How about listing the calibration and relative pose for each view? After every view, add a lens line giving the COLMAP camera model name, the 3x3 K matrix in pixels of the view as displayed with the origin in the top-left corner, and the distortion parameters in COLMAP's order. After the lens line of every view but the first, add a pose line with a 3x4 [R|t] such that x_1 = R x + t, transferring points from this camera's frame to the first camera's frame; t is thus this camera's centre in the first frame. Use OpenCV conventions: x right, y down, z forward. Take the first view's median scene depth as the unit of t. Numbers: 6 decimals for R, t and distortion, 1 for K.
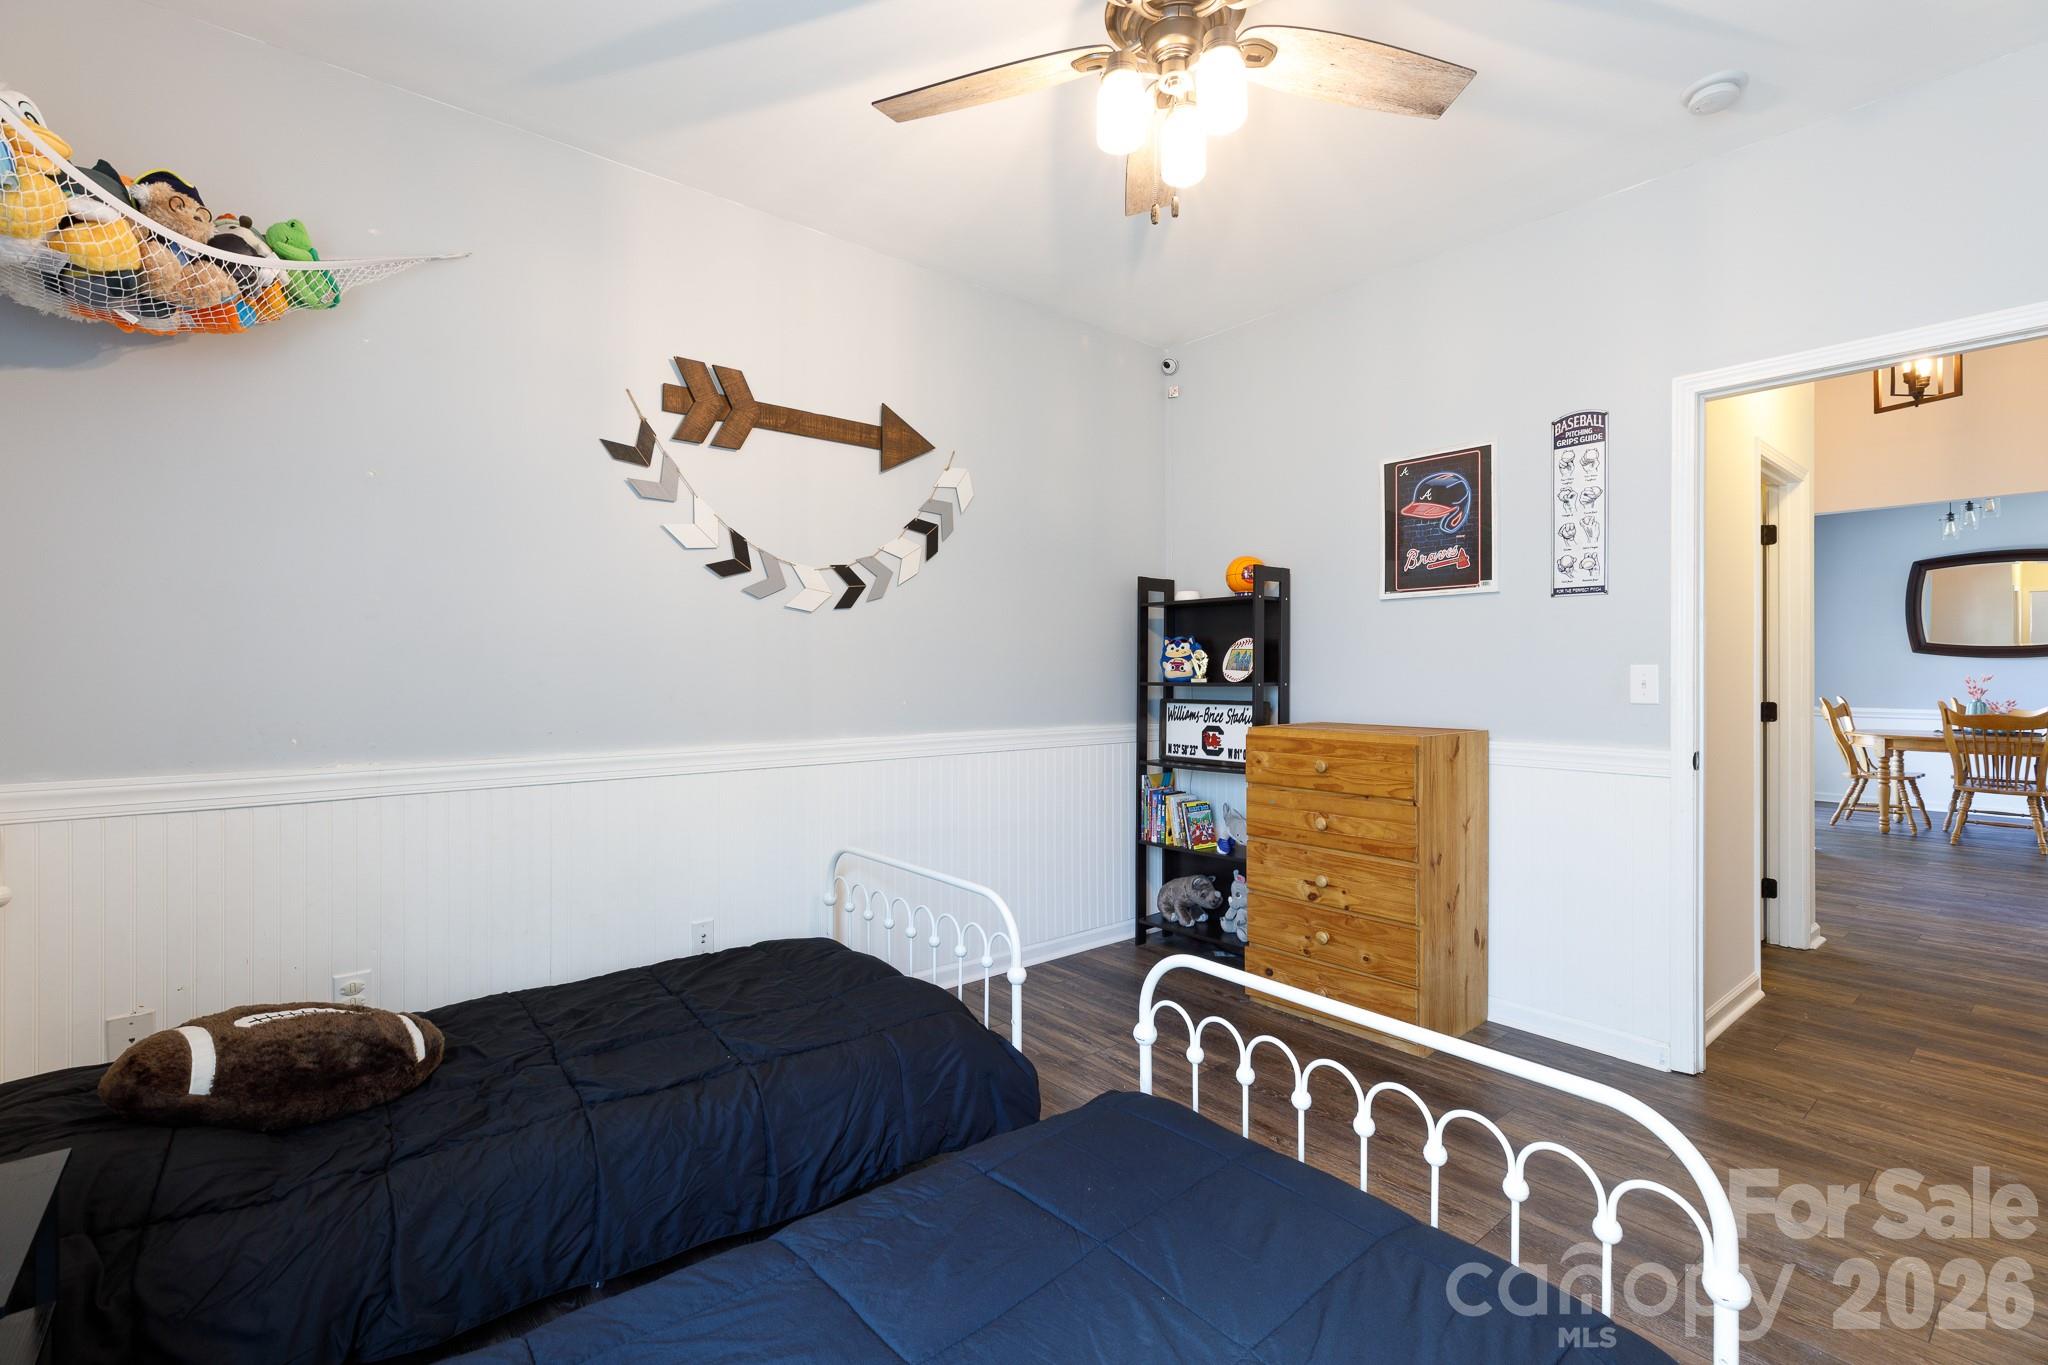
lens RADIAL K [[928.0, 0, 1017.3], [0, 928.0, 674.8], [0, 0, 1]] dist [0.006228, -0.000713]
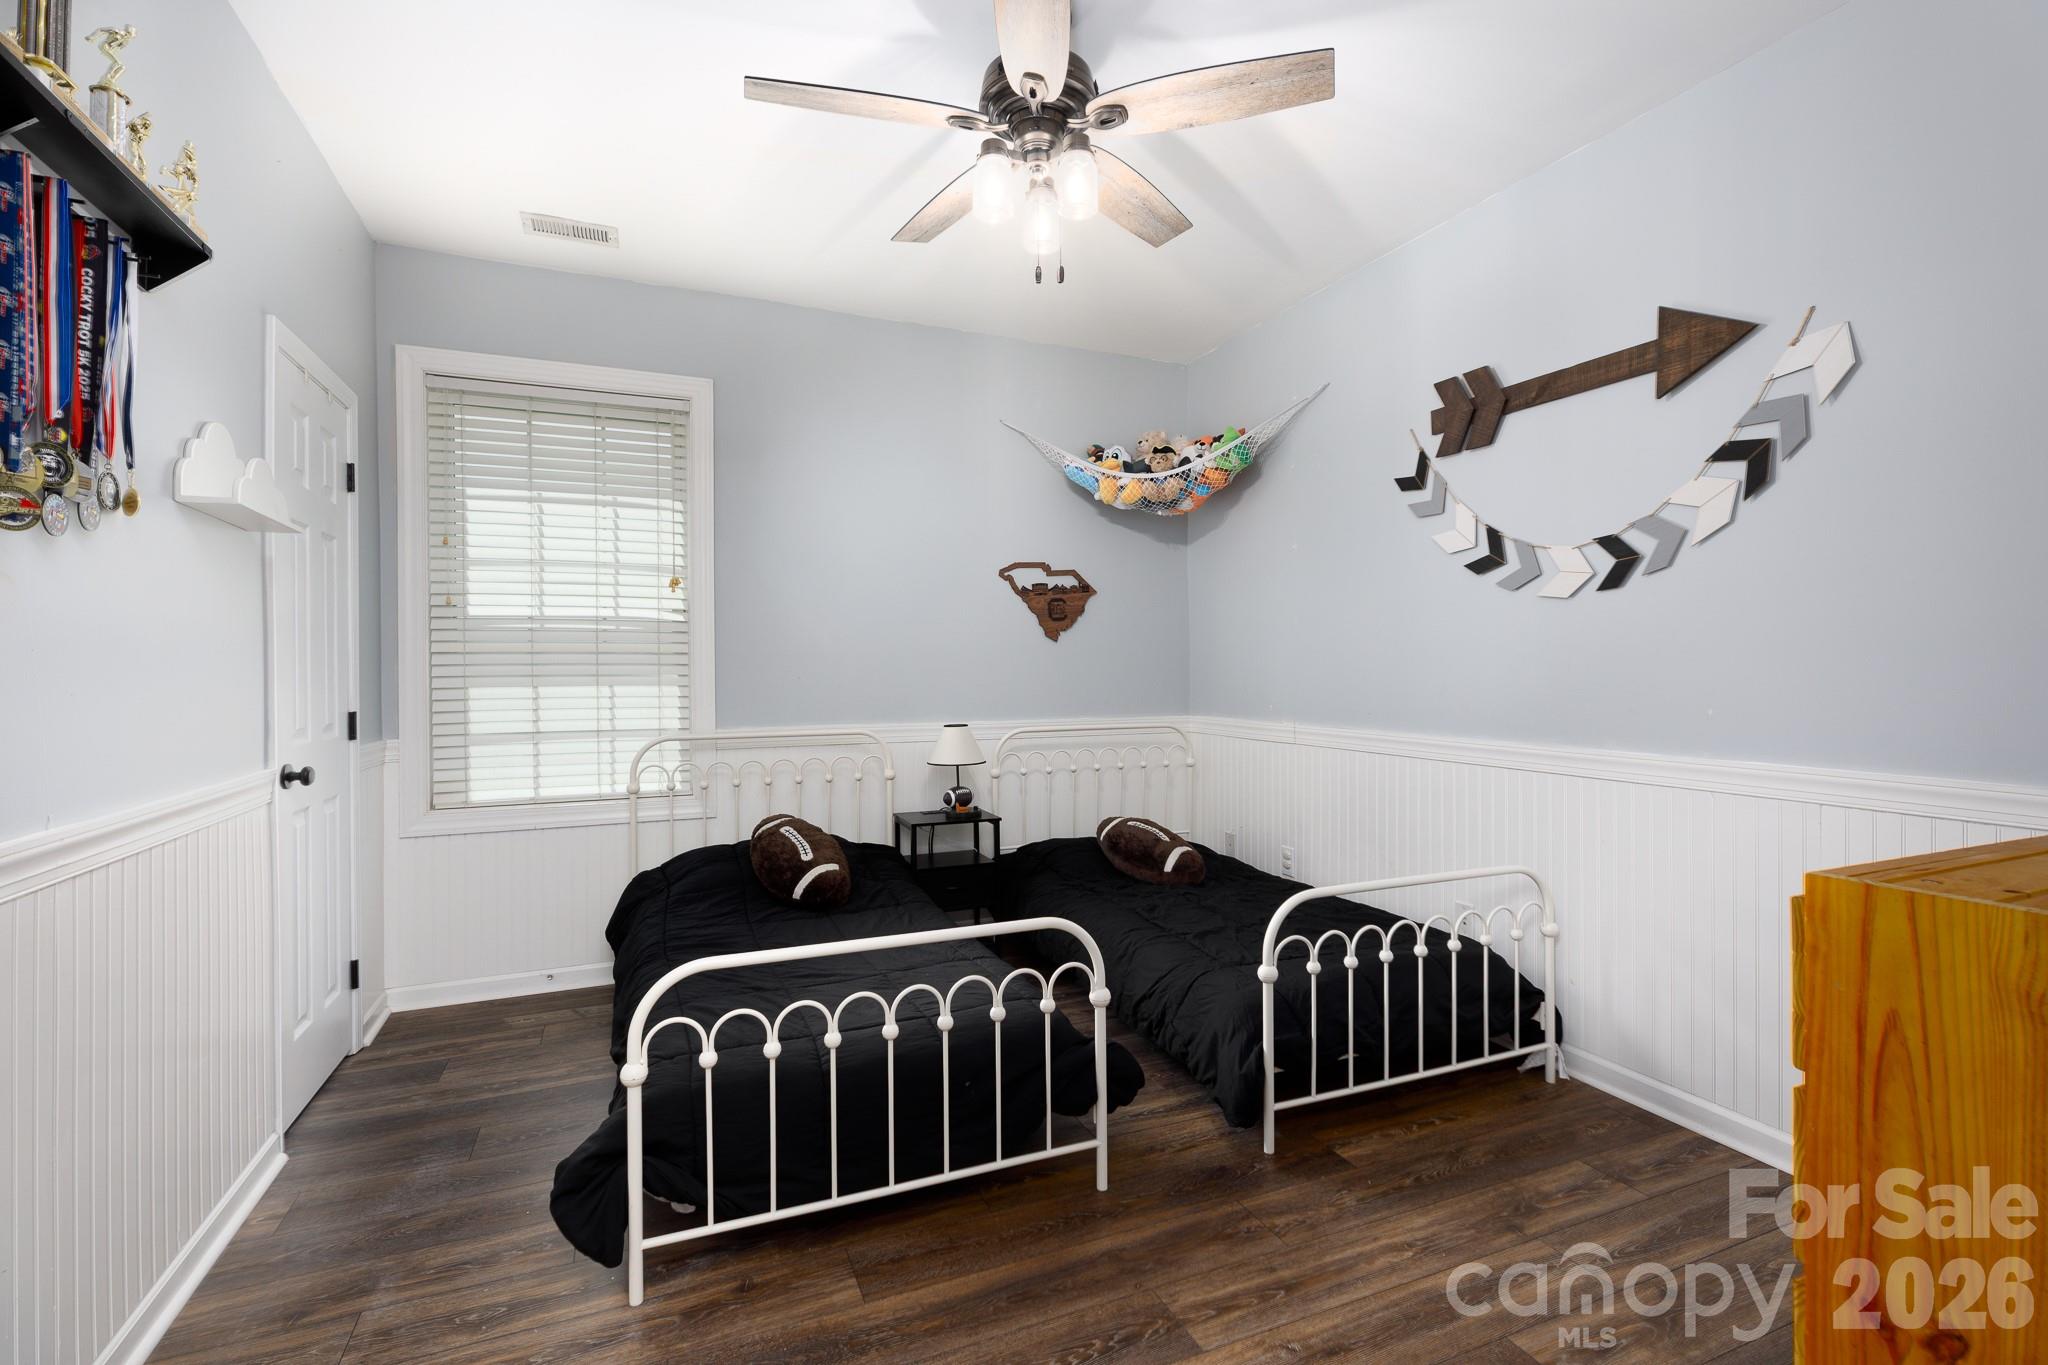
lens RADIAL K [[928.0, 0, 1020.0], [0, 928.0, 673.1], [0, 0, 1]] dist [0.006228, -0.000713]
pose [[-0.292926, 0.004295, -0.956126, 0.743758], [-0.006364, 0.999959, 0.006442, -0.000207], [0.956114, 0.007971, -0.292886, 0.753141]]
